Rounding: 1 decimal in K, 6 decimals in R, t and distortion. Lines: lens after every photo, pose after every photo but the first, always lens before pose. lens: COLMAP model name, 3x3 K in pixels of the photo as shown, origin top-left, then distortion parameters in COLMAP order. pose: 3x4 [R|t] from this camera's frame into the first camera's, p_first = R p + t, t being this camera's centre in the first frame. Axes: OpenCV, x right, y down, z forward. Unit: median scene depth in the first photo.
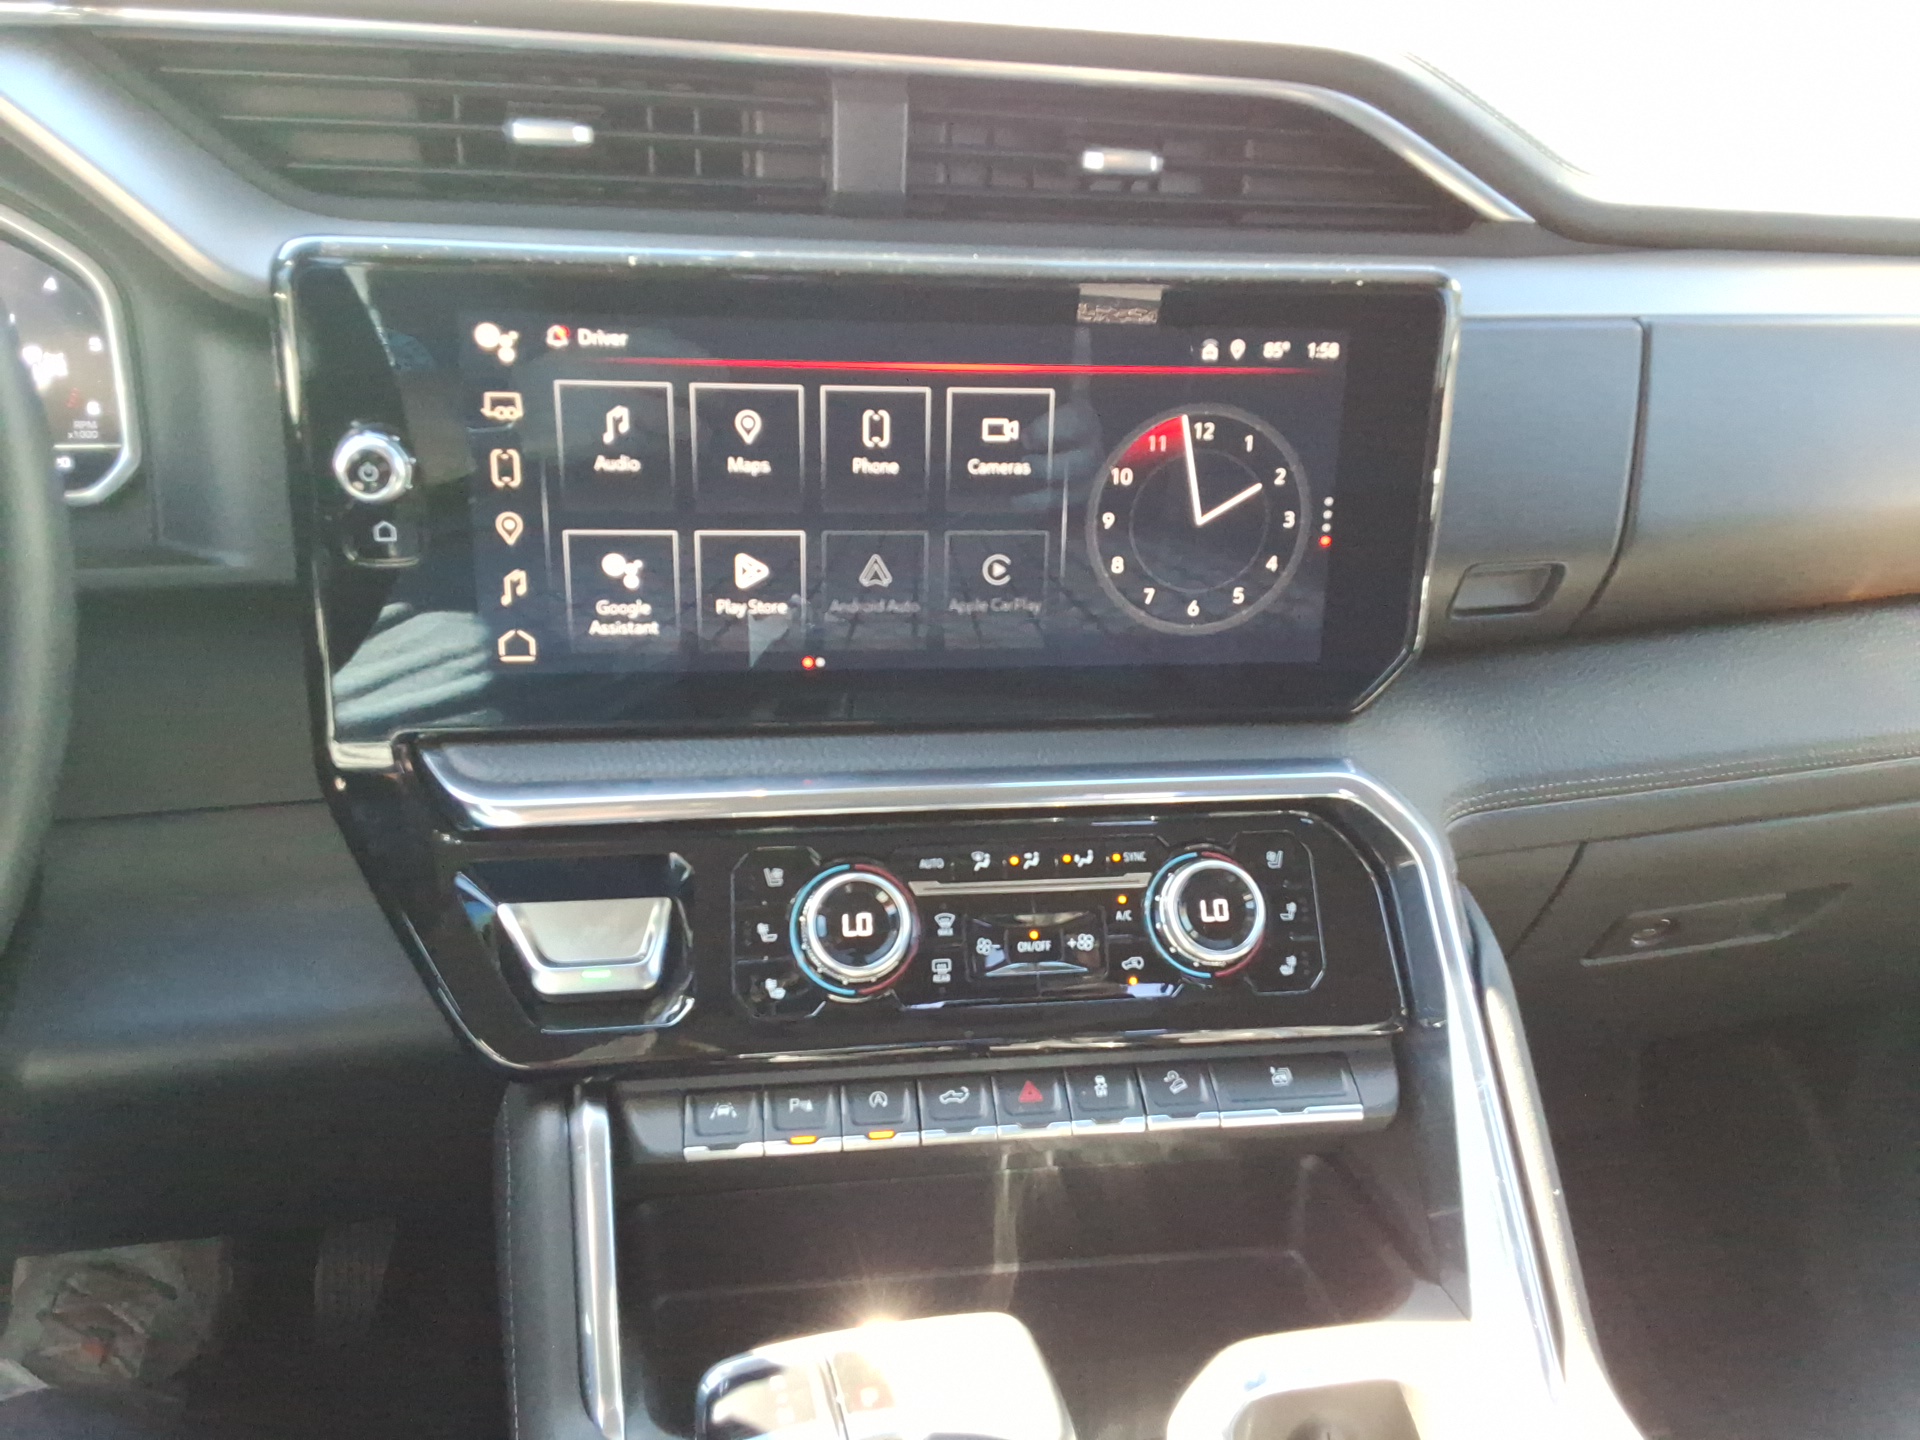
lens RADIAL K [[1472.4, 0, 986.4], [0, 1472.4, 710.0], [0, 0, 1]] dist [0.113709, -0.156426]
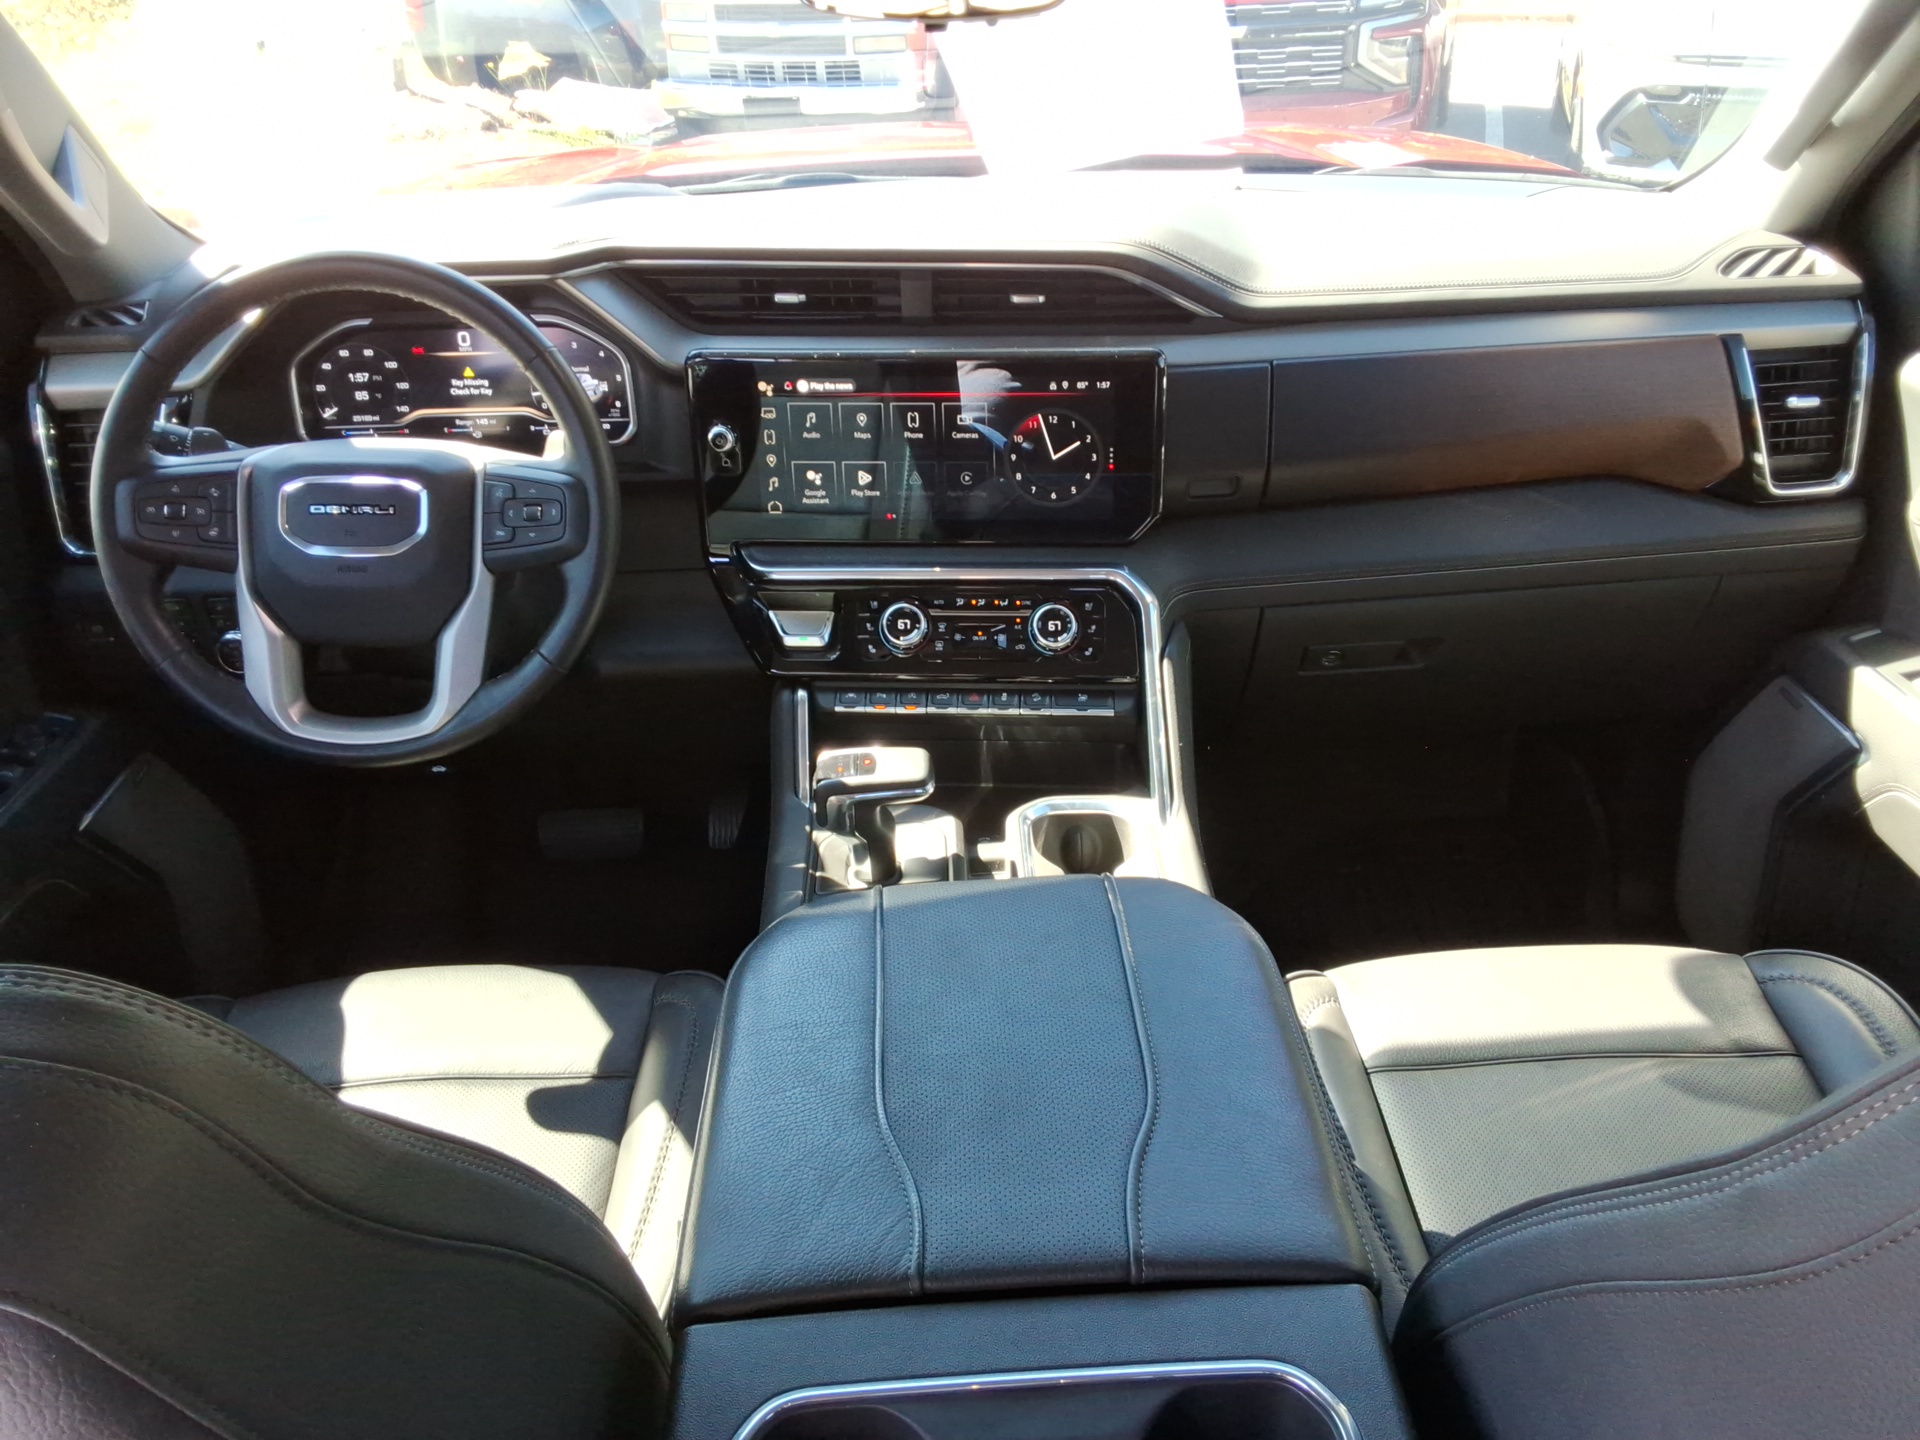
lens RADIAL K [[1225.8, 0, 966.1], [0, 1225.8, 672.9], [0, 0, 1]] dist [0.063056, -0.064462]
pose [[0.974485, 0.048875, -0.219065, 0.458498], [-0.023575, 0.992893, 0.116652, -0.014928], [0.223209, -0.108511, 0.968712, -0.949984]]
